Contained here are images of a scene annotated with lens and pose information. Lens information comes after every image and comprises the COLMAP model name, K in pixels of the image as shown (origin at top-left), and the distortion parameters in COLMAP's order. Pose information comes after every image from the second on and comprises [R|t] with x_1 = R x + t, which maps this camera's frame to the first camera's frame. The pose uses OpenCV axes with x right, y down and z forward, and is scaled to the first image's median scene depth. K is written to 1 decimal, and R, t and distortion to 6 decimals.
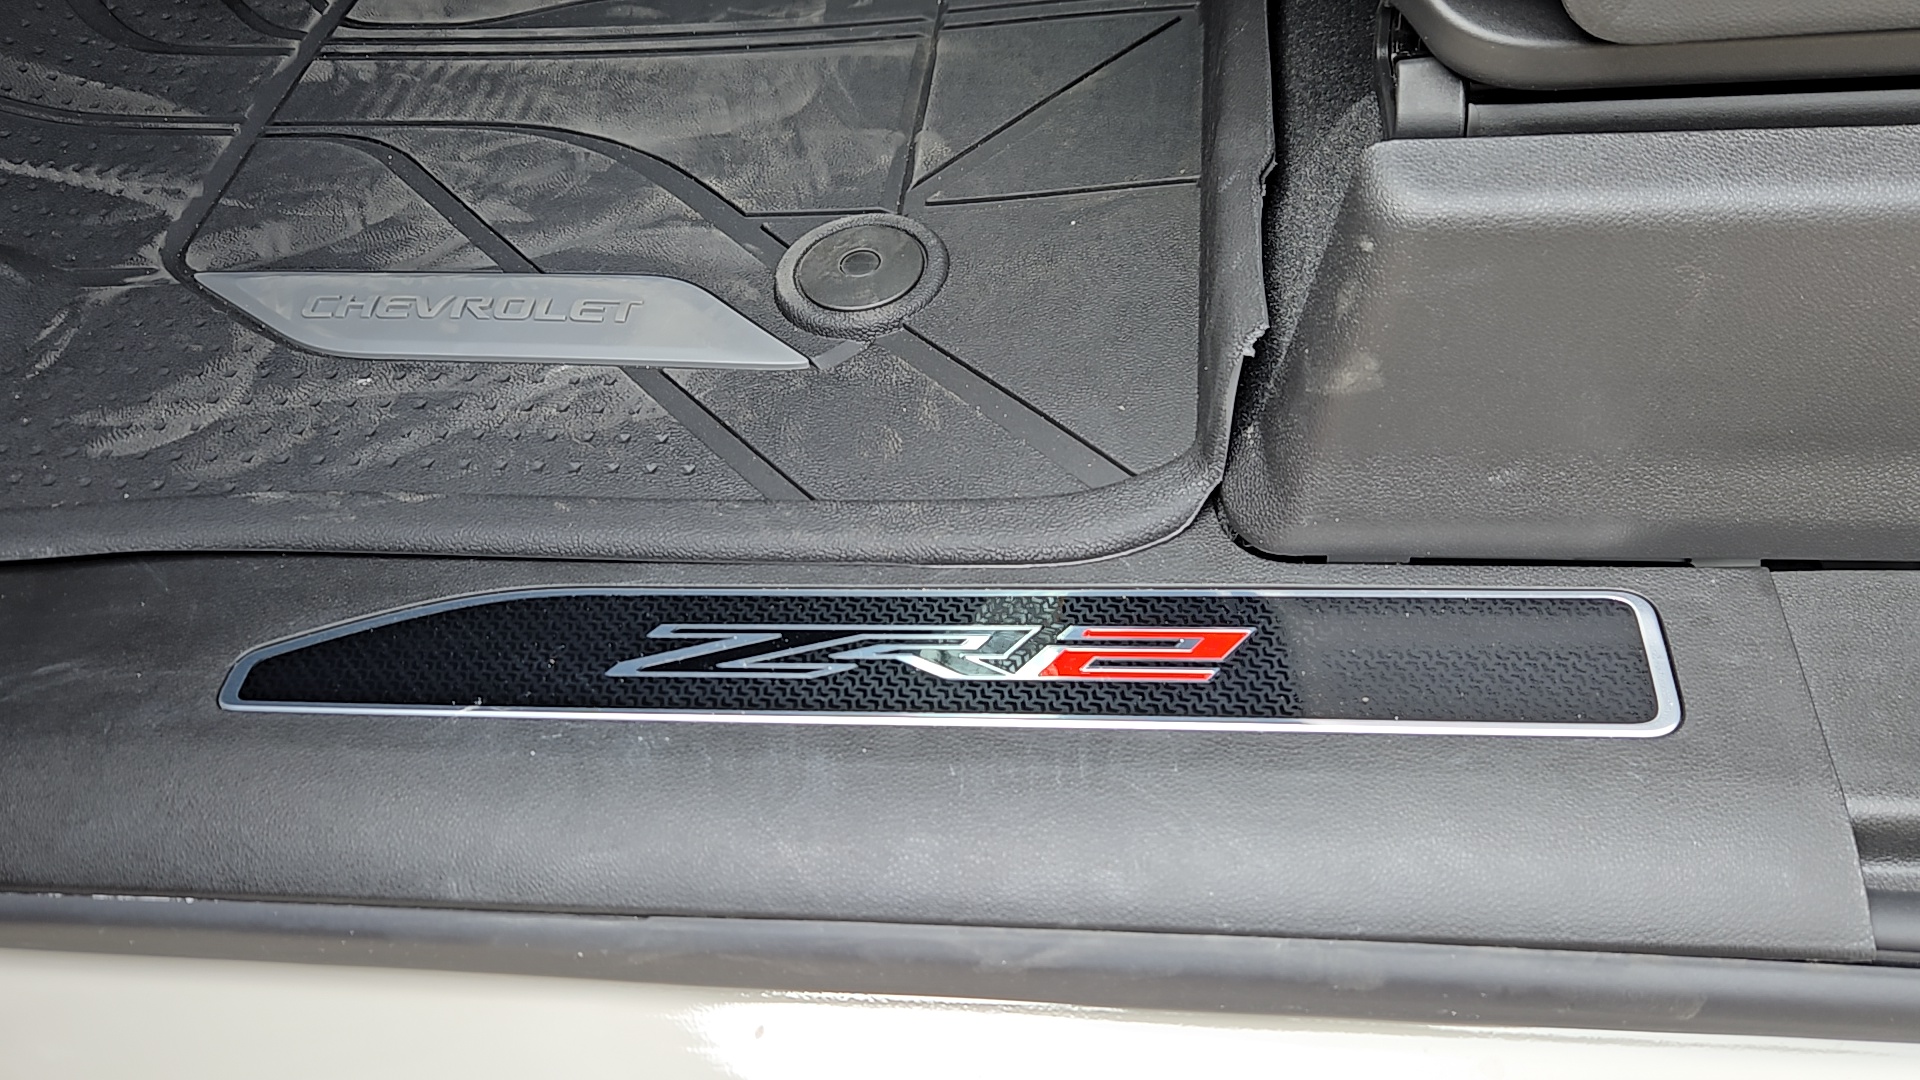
lens RADIAL K [[1621.7, 0, 973.0], [0, 1621.7, 517.6], [0, 0, 1]] dist [0.012588, 0.018104]
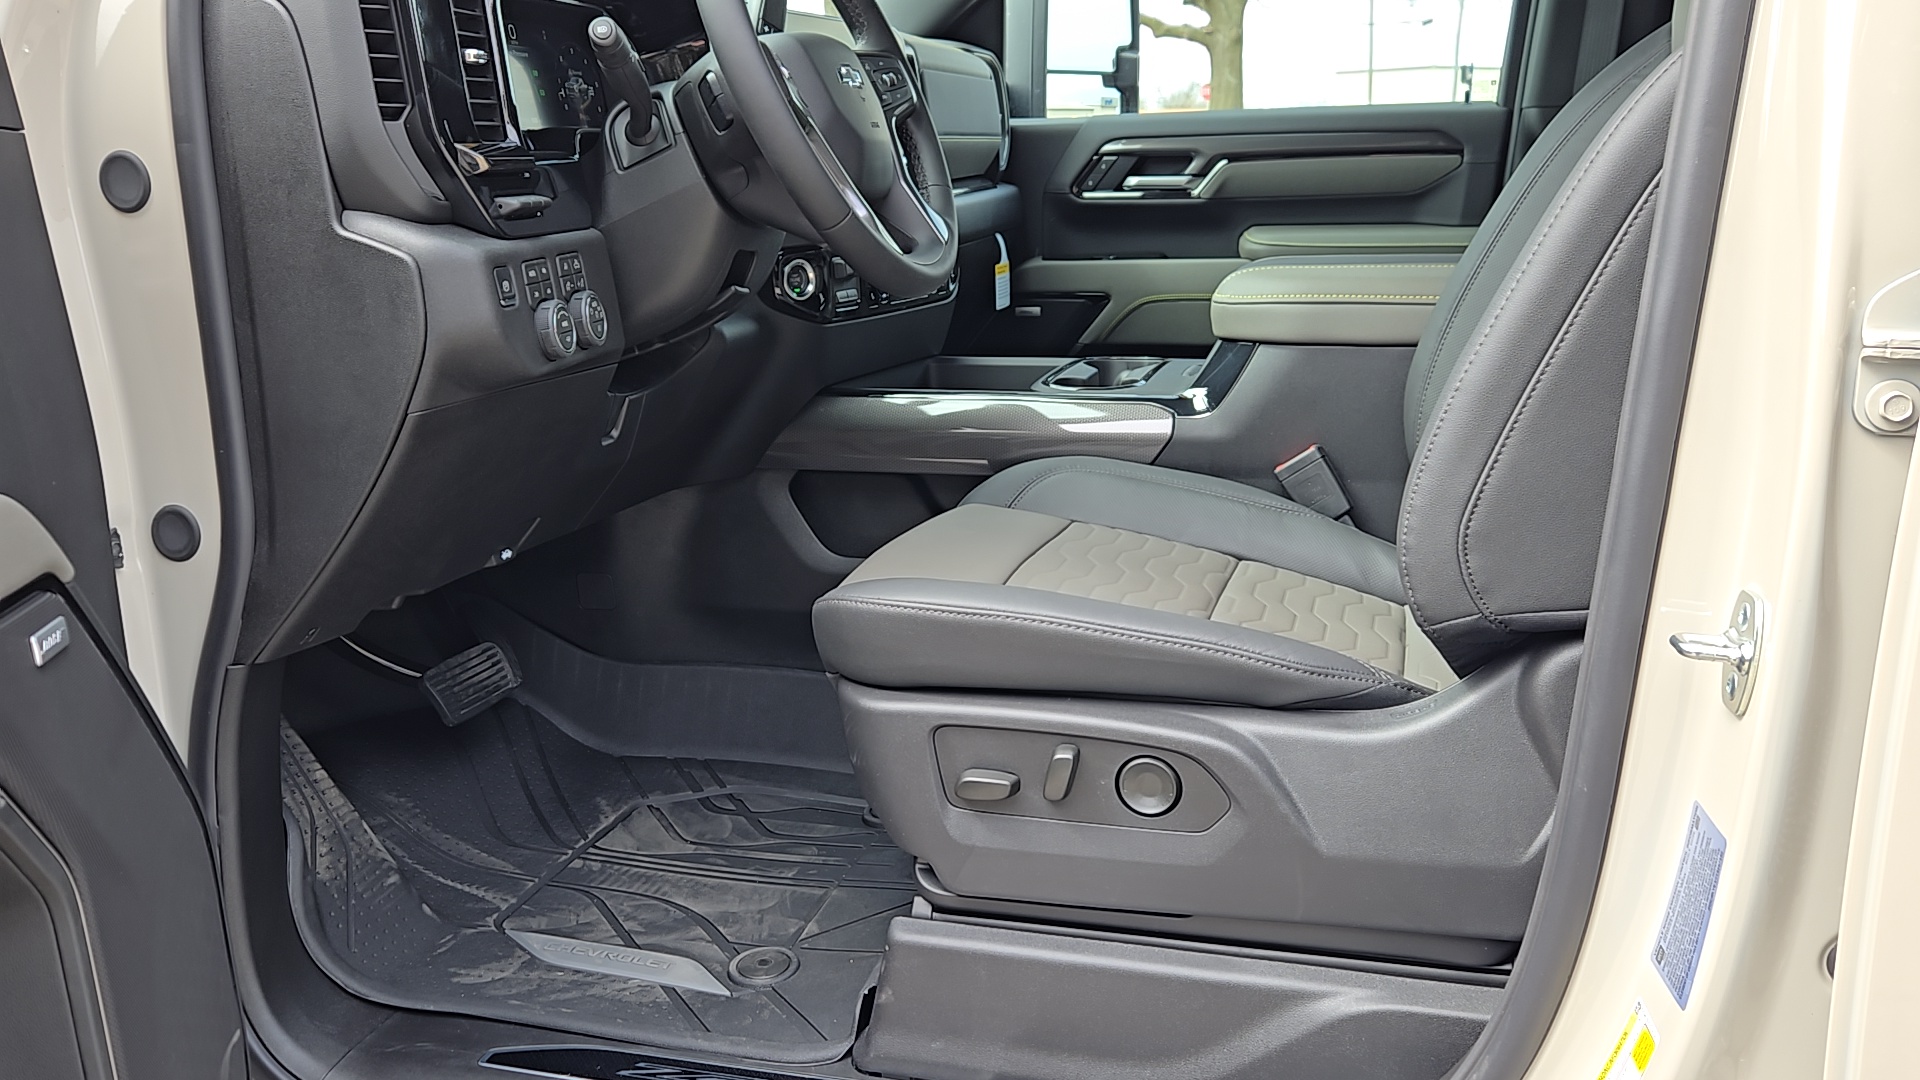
lens RADIAL K [[1628.8, 0, 934.7], [0, 1628.8, 535.5], [0, 0, 1]] dist [0.006150, -0.009946]
pose [[0.977492, 0.123236, -0.171238, 0.498511], [-0.195540, 0.833939, -0.516052, 0.498548], [0.079206, 0.537921, 0.839266, -1.325308]]
